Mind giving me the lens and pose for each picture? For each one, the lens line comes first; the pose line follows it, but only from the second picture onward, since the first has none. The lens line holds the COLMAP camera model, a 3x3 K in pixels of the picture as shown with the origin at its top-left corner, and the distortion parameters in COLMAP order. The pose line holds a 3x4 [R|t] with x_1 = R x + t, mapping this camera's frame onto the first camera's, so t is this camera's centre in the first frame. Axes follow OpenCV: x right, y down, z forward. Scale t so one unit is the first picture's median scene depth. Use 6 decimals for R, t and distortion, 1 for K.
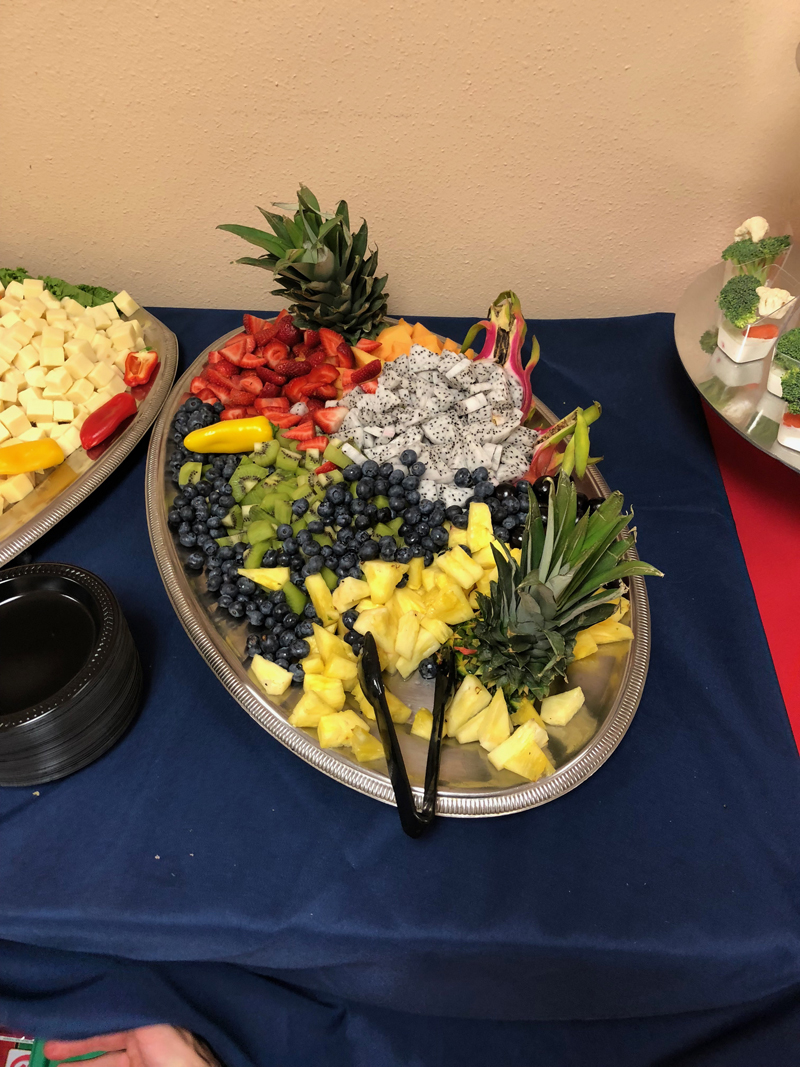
lens RADIAL K [[869.8, 0, 400.0], [0, 869.8, 533.5], [0, 0, 1]] dist [0.062368, -0.097213]
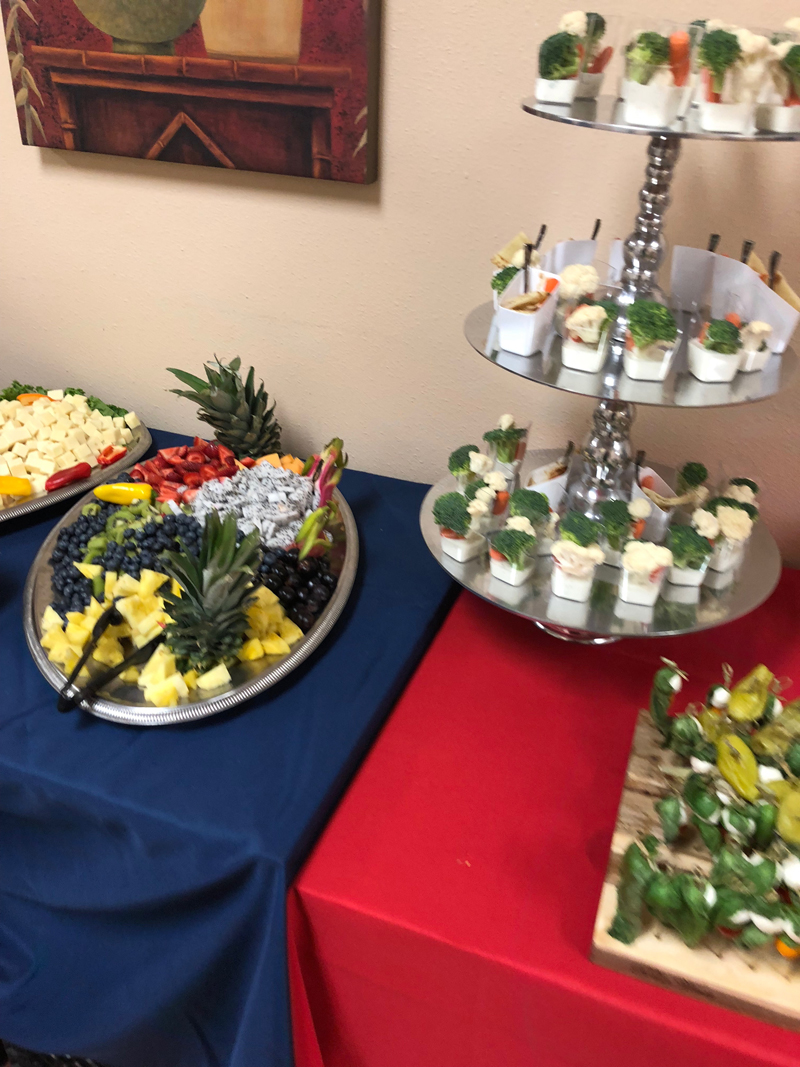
lens RADIAL K [[842.0, 0, 400.0], [0, 842.0, 533.5], [0, 0, 1]] dist [0.016768, -0.007875]
pose [[0.955209, 0.183145, -0.232451, 0.612056], [-0.238584, 0.941312, -0.238766, 0.188025], [0.175080, 0.283531, 0.942845, -0.258269]]
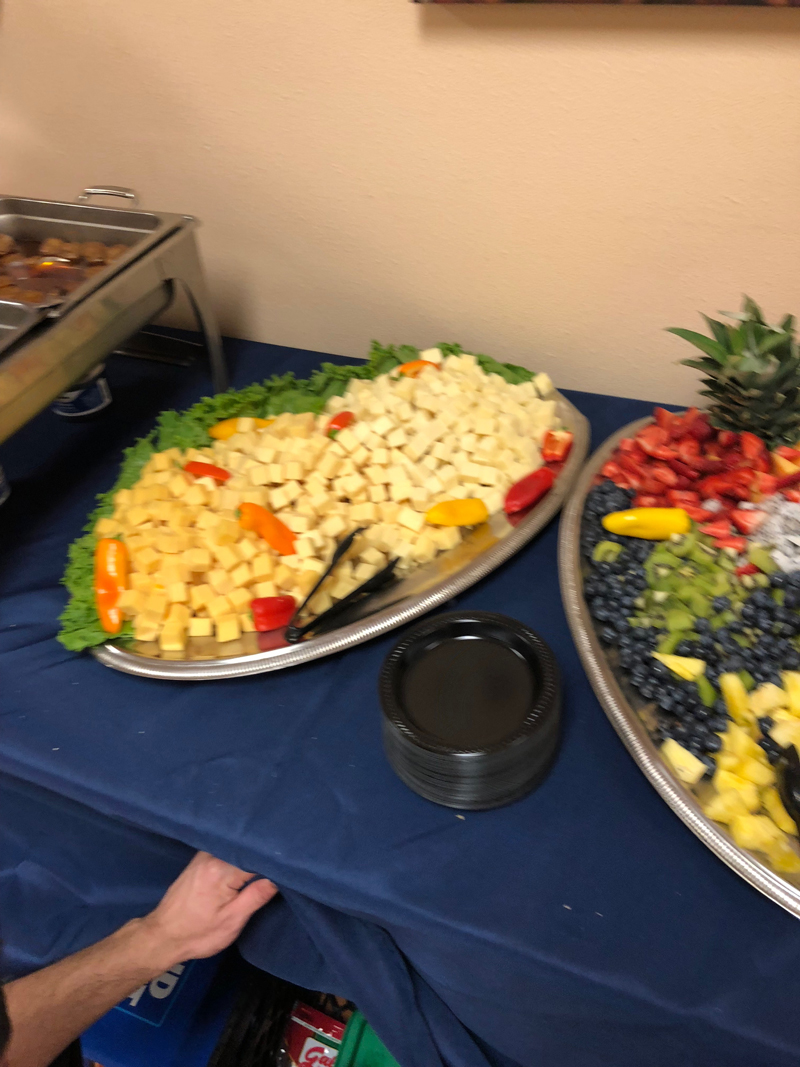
lens RADIAL K [[869.8, 0, 400.0], [0, 869.8, 533.5], [0, 0, 1]] dist [0.062368, -0.097213]
pose [[0.942672, 0.164396, -0.290419, -0.171409], [-0.185499, 0.981544, -0.046494, 0.005889], [0.277415, 0.097701, 0.955770, -0.094170]]
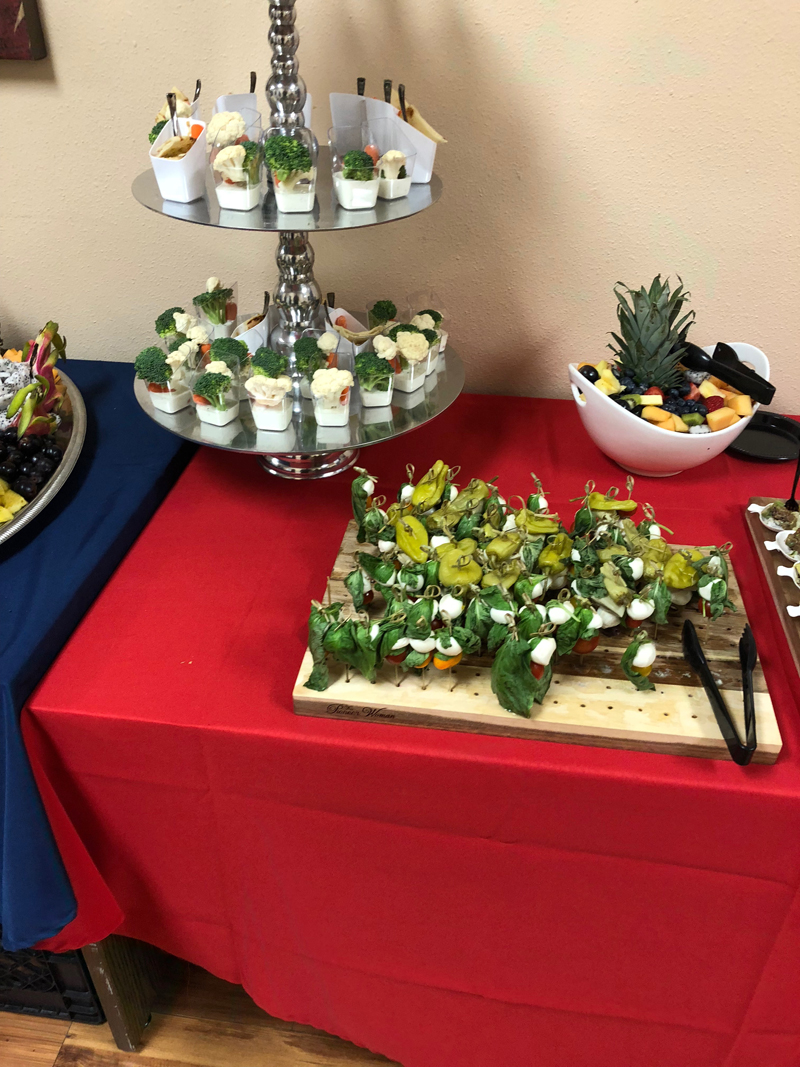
lens RADIAL K [[869.8, 0, 400.0], [0, 869.8, 533.5], [0, 0, 1]] dist [0.062368, -0.097213]
pose [[0.996682, 0.047935, -0.065782, 0.866768], [-0.060118, 0.978371, -0.197931, 0.339493], [0.054871, 0.201229, 0.978006, -0.339037]]
